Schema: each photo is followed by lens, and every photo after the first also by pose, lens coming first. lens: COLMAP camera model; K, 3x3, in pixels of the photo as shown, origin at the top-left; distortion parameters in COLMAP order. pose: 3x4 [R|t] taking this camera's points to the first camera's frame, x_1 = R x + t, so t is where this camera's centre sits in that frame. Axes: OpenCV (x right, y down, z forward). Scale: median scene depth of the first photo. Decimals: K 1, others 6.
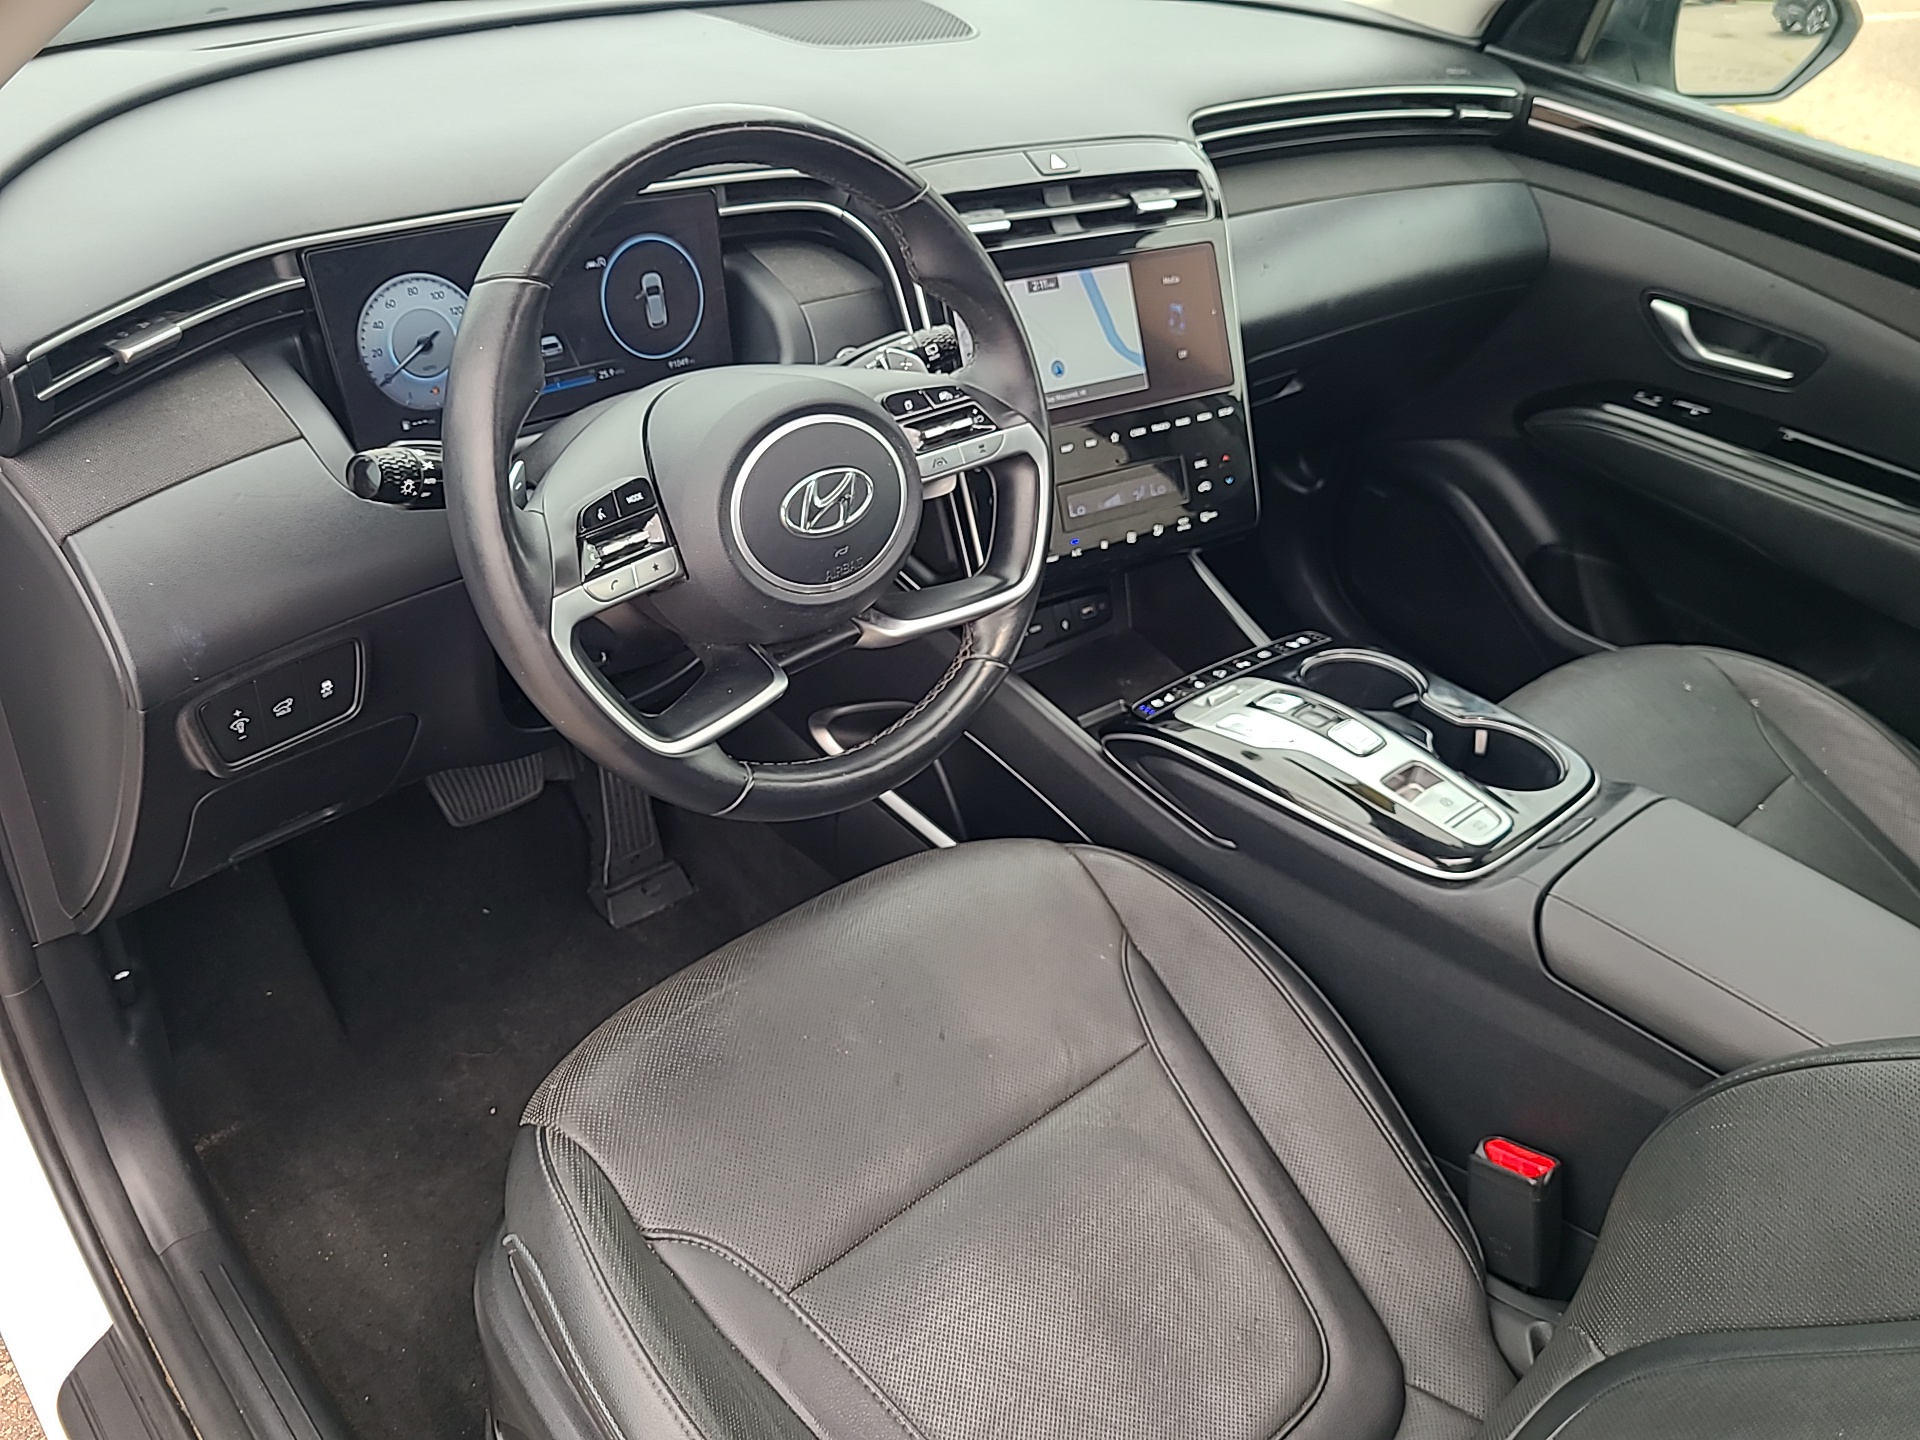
lens RADIAL K [[1440.6, 0, 977.3], [0, 1440.6, 701.1], [0, 0, 1]] dist [0.015143, -0.017474]
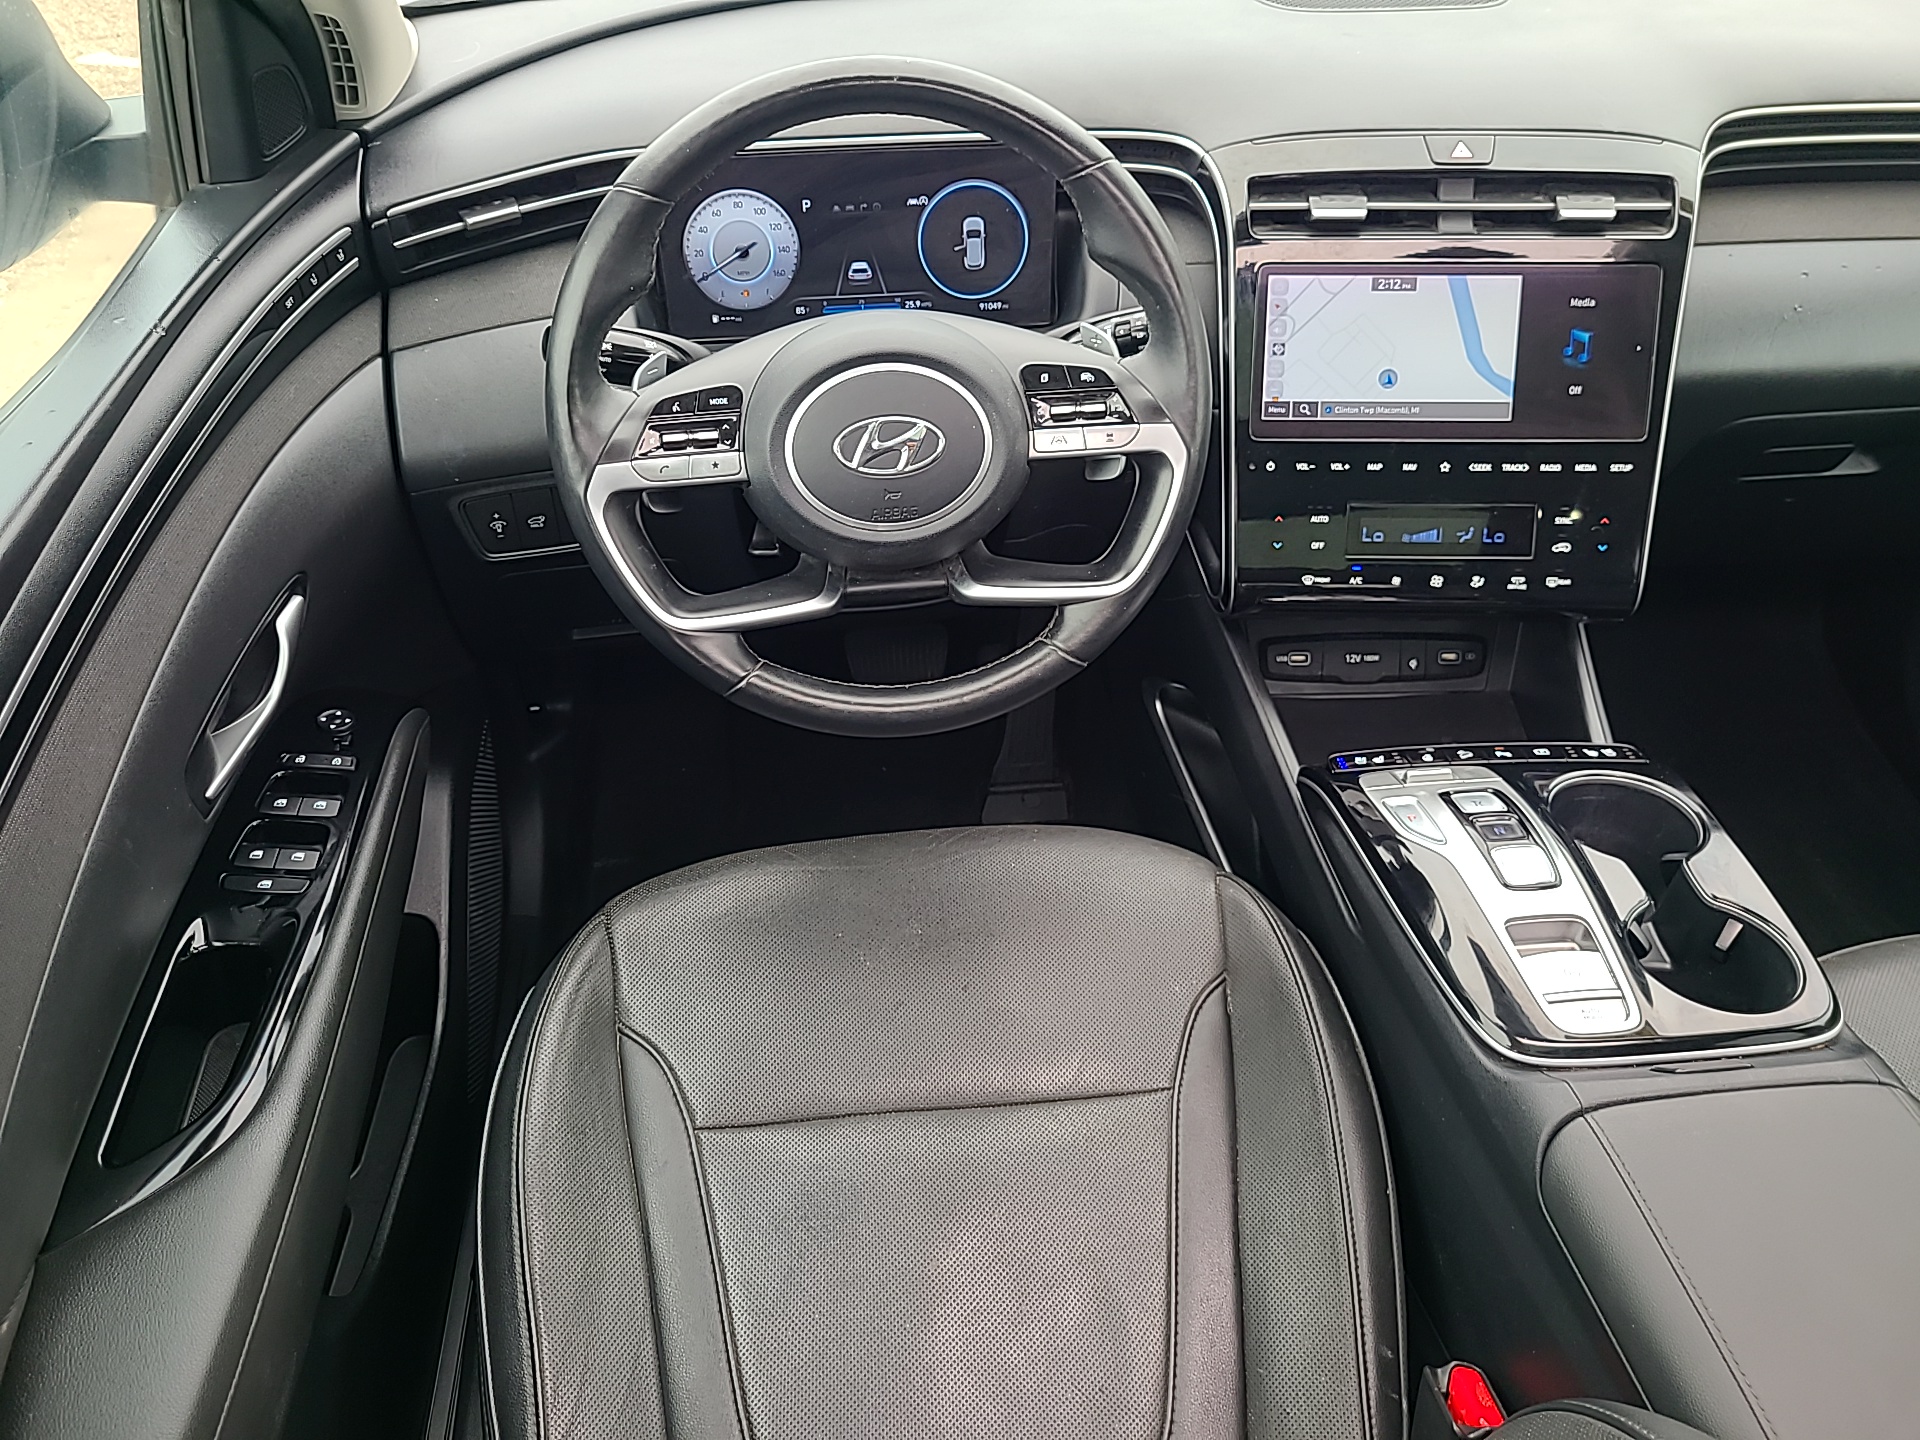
lens RADIAL K [[1440.6, 0, 964.8], [0, 1440.6, 712.2], [0, 0, 1]] dist [0.015143, -0.017474]
pose [[0.806462, 0.296747, -0.511430, 0.389431], [-0.276342, 0.953827, 0.117681, -0.067032], [0.522738, 0.046424, 0.851229, 0.102042]]
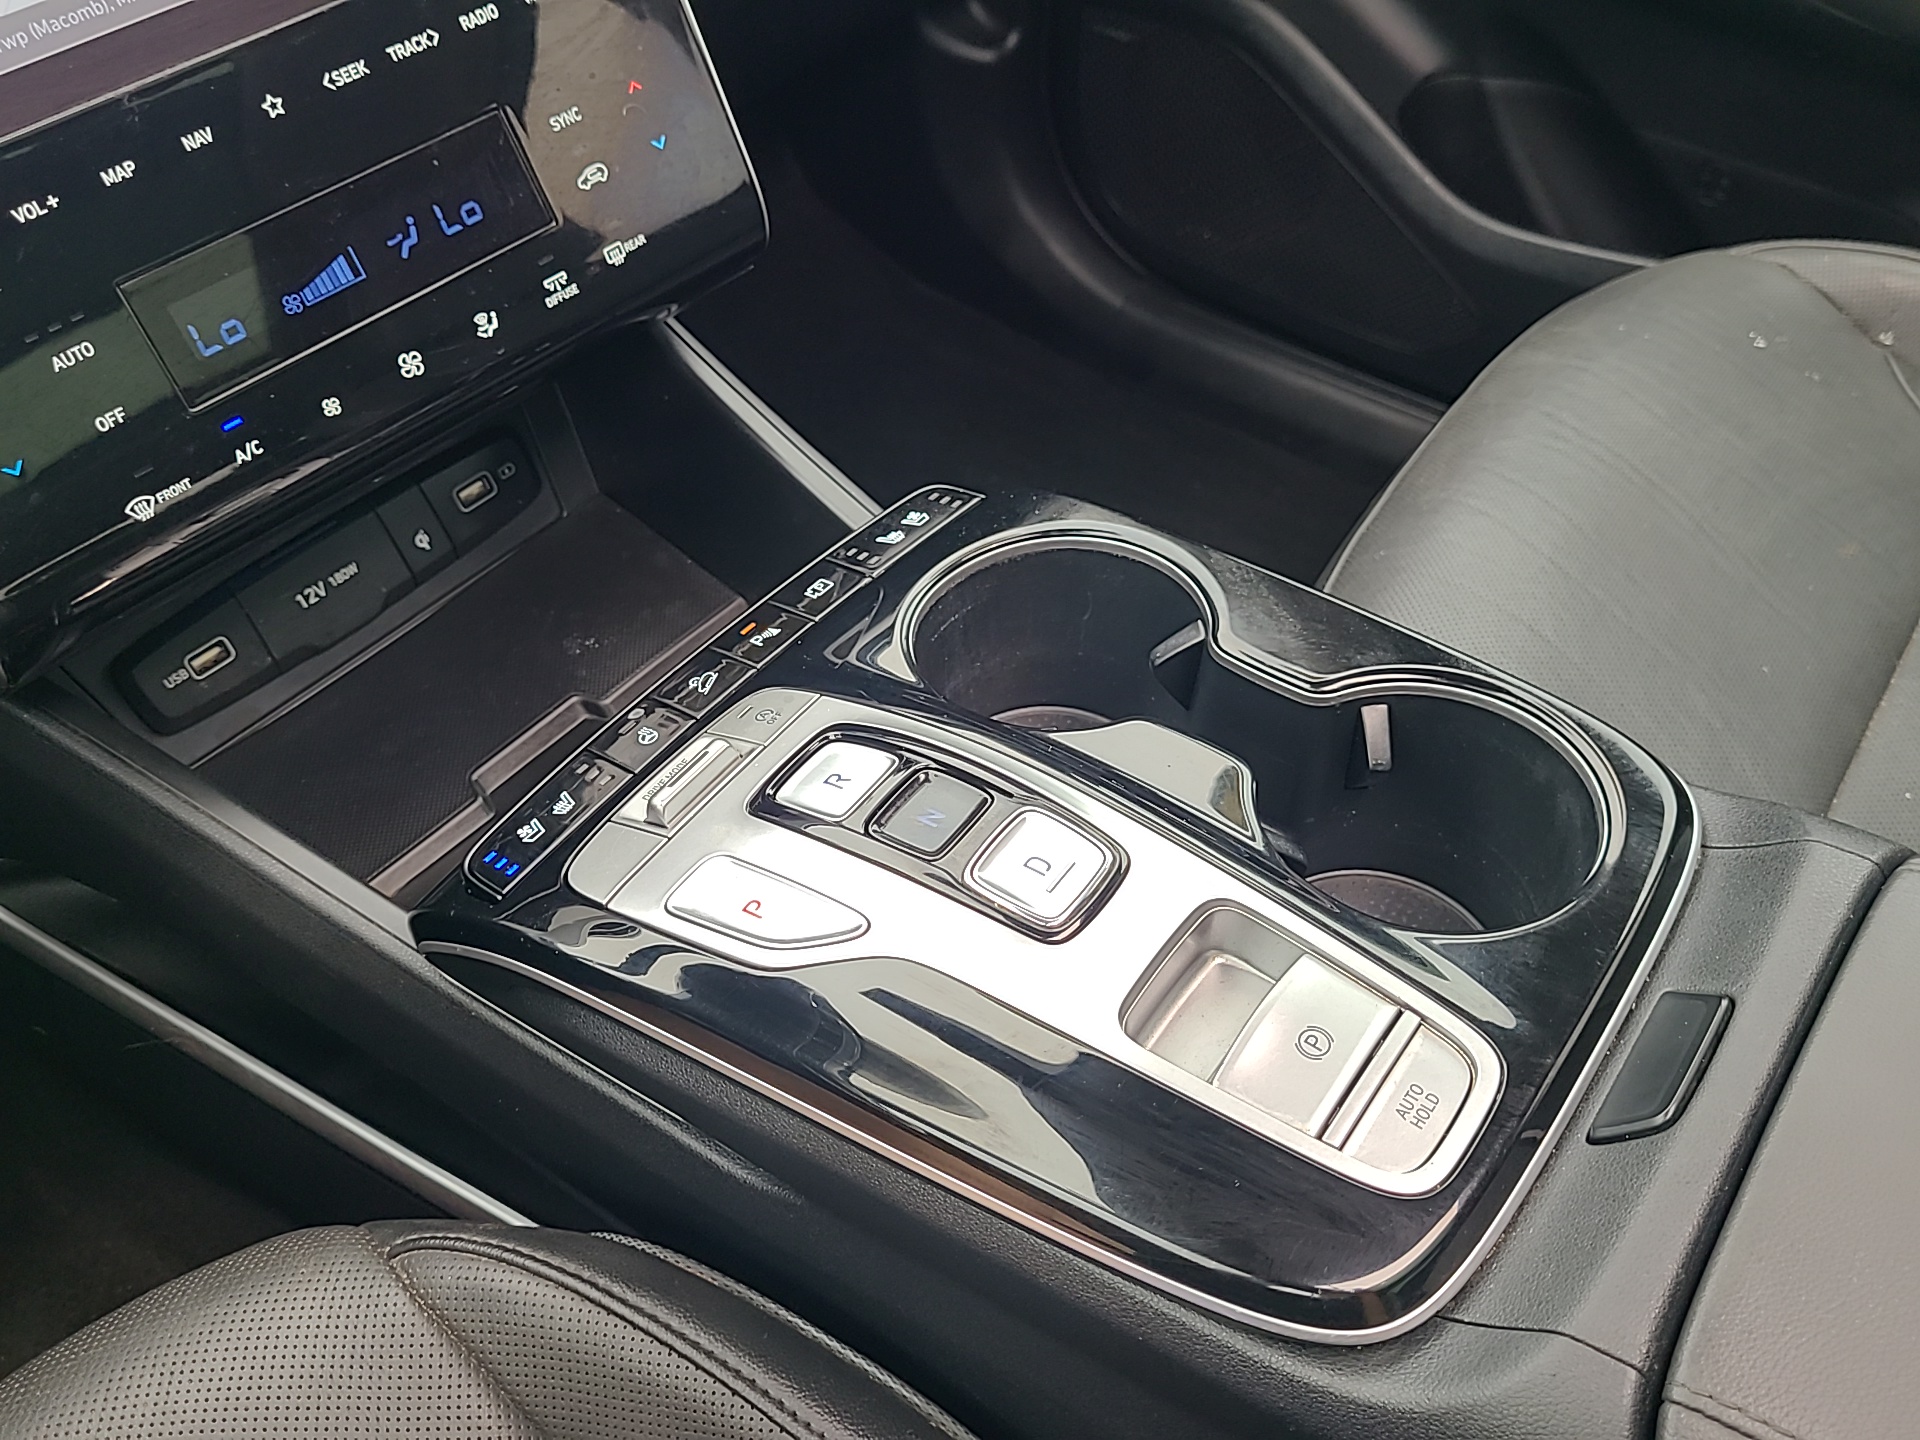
lens RADIAL K [[1817.6, 0, 931.4], [0, 1817.6, 731.9], [0, 0, 1]] dist [0.021720, 0.000000]
pose [[0.971583, -0.229293, 0.058747, 0.209578], [0.212437, 0.954168, 0.210793, -0.102924], [-0.104388, -0.192323, 0.975764, 0.550904]]
